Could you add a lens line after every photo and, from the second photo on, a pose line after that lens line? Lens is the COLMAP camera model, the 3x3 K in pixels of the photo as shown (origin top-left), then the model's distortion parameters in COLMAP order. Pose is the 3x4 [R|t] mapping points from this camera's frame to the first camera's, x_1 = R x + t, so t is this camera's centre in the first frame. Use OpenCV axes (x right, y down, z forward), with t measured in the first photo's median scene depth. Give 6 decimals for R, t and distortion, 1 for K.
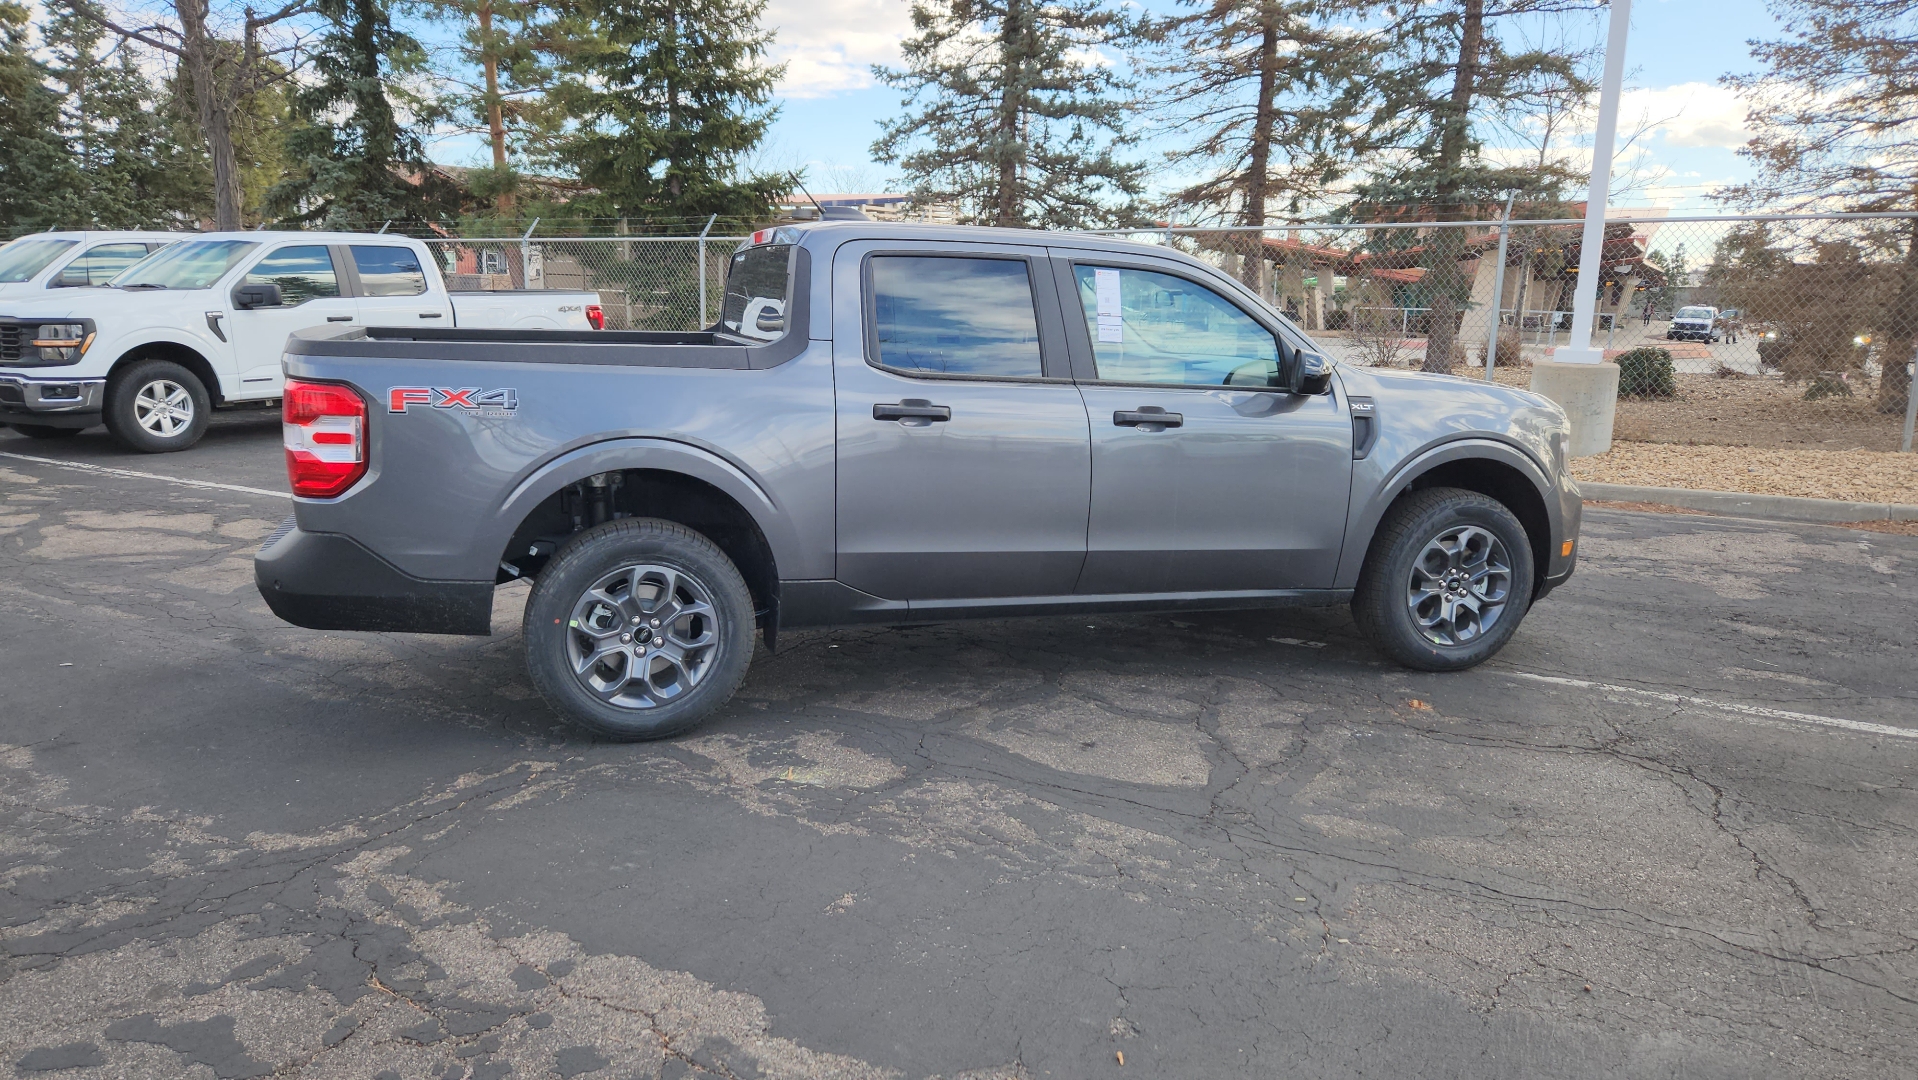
lens RADIAL K [[1276.0, 0, 920.6], [0, 1276.0, 535.1], [0, 0, 1]] dist [0.069325, -0.052582]
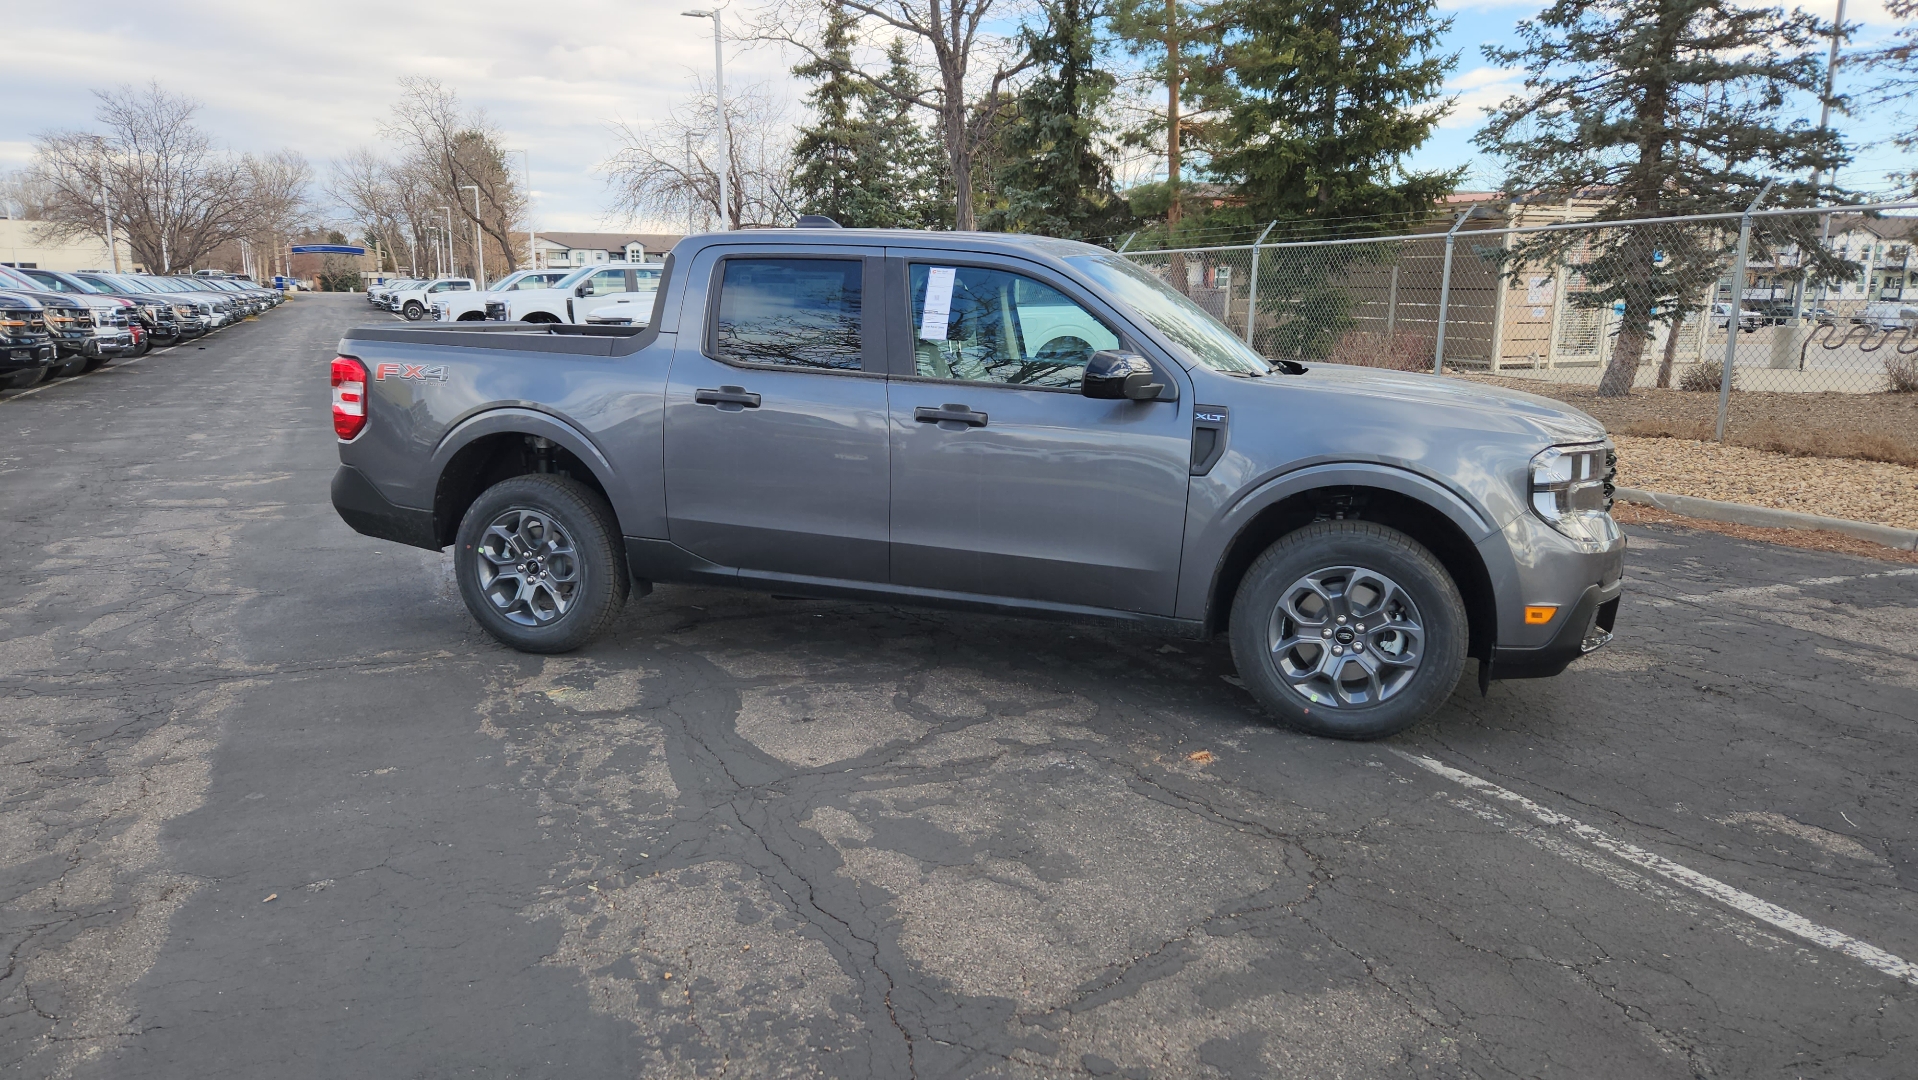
lens RADIAL K [[1276.0, 0, 926.4], [0, 1276.0, 532.3], [0, 0, 1]] dist [0.069325, -0.052582]
pose [[0.815728, 0.096895, -0.570263, 0.721498], [-0.103673, 0.994397, 0.020664, -0.019106], [0.569070, 0.042264, 0.821203, 0.170651]]
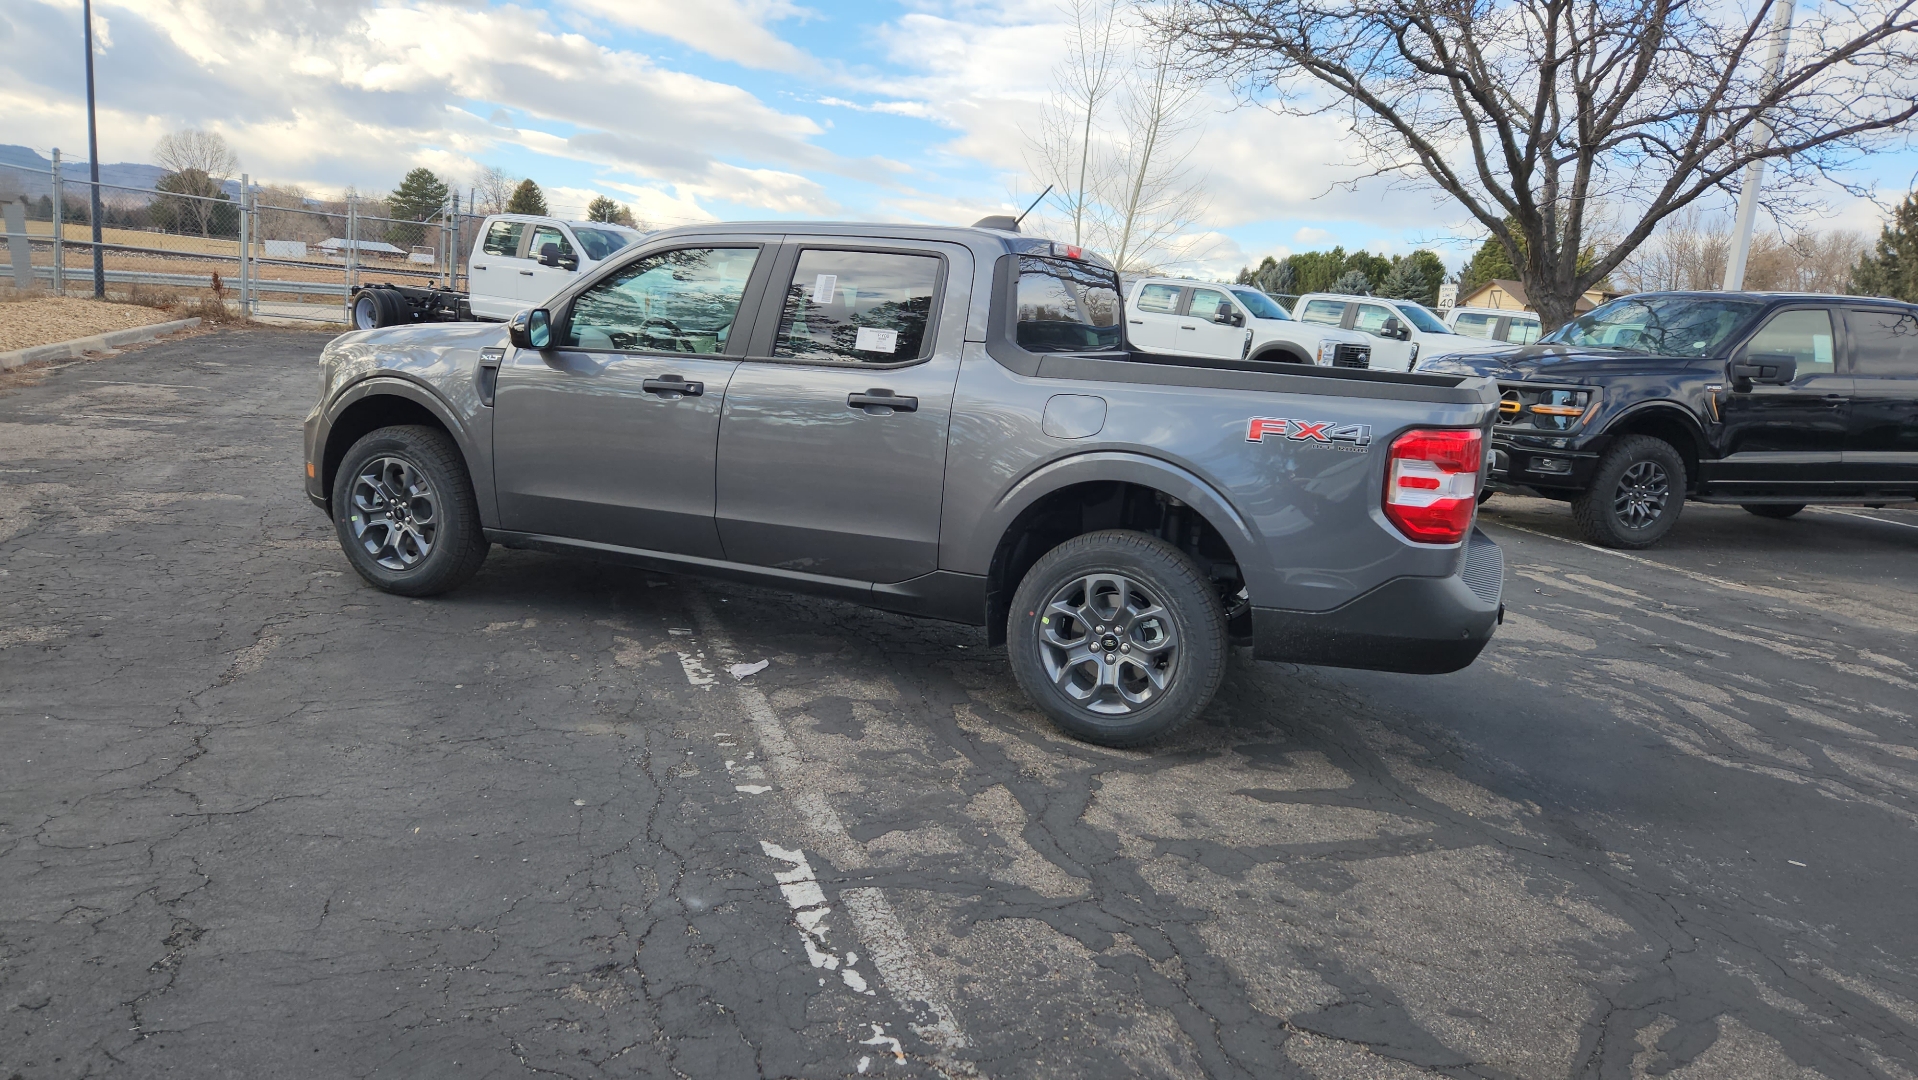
lens RADIAL K [[1278.8, 0, 941.2], [0, 1278.8, 541.8], [0, 0, 1]] dist [0.072760, -0.055663]
pose [[-0.750670, -0.192489, 0.632014, -0.784296], [0.035161, 0.943621, 0.329156, -0.375664], [-0.659740, 0.269310, -0.701580, 1.958456]]
